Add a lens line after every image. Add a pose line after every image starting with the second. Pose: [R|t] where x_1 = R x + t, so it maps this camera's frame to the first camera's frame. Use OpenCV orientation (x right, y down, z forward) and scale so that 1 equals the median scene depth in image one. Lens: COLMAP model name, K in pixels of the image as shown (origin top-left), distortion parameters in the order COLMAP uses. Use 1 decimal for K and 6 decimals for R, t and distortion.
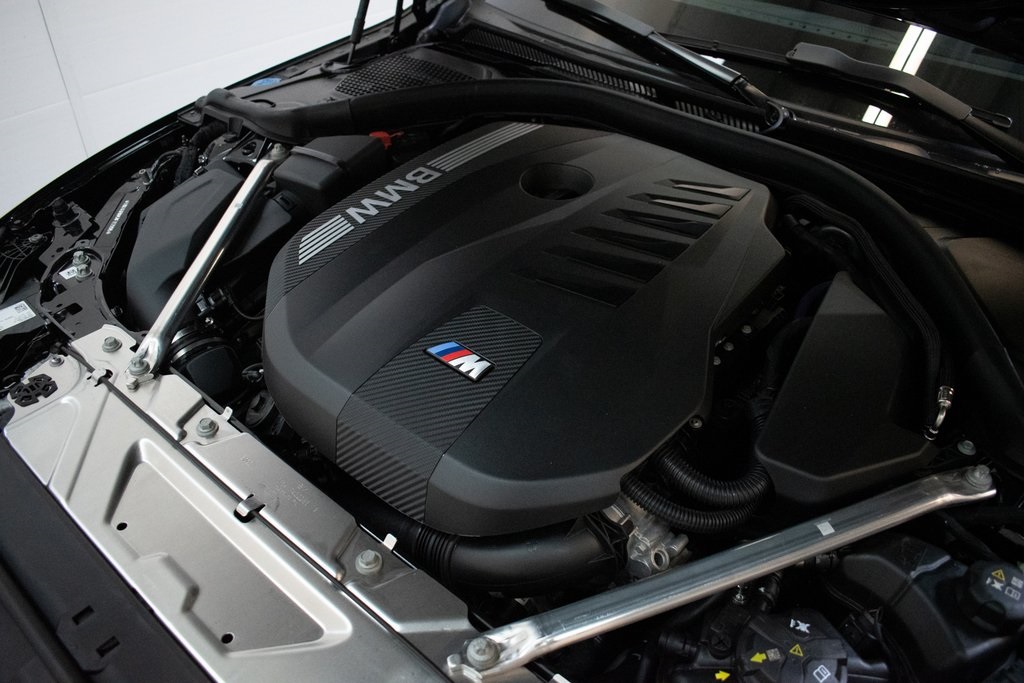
lens RADIAL K [[783.3, 0, 512.0], [0, 783.3, 341.5], [0, 0, 1]] dist [-0.077053, 0.000031]
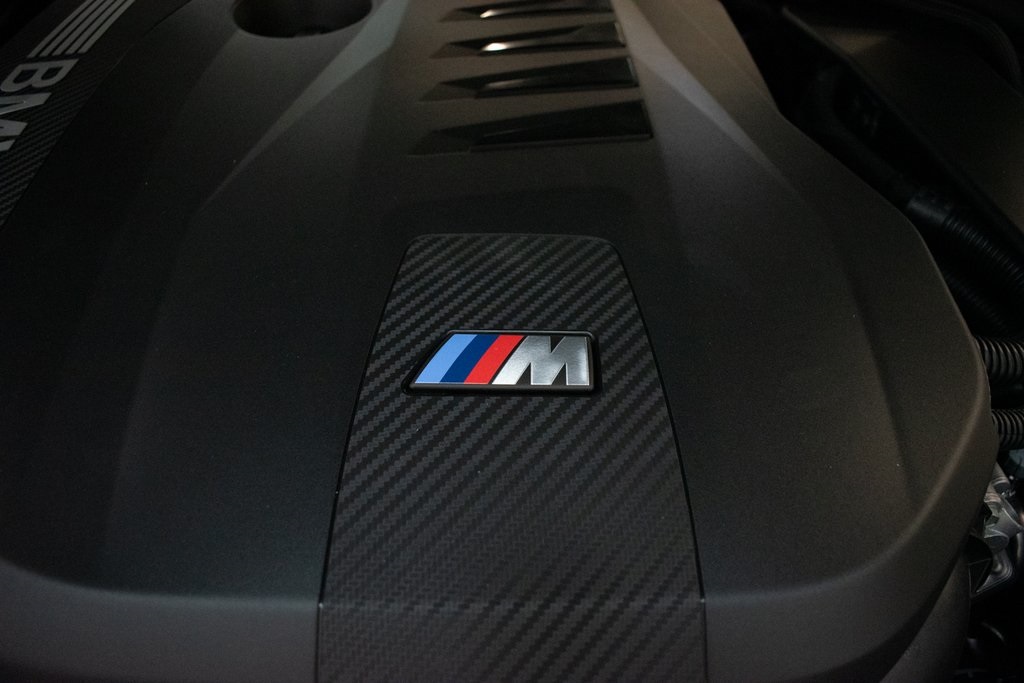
lens RADIAL K [[783.3, 0, 512.0], [0, 783.3, 341.5], [0, 0, 1]] dist [-0.077053, 0.000031]
pose [[0.764531, -0.427829, 0.482136, -0.238813], [0.407366, 0.900361, 0.152978, -0.042287], [-0.499545, 0.079450, 0.862637, 0.676573]]
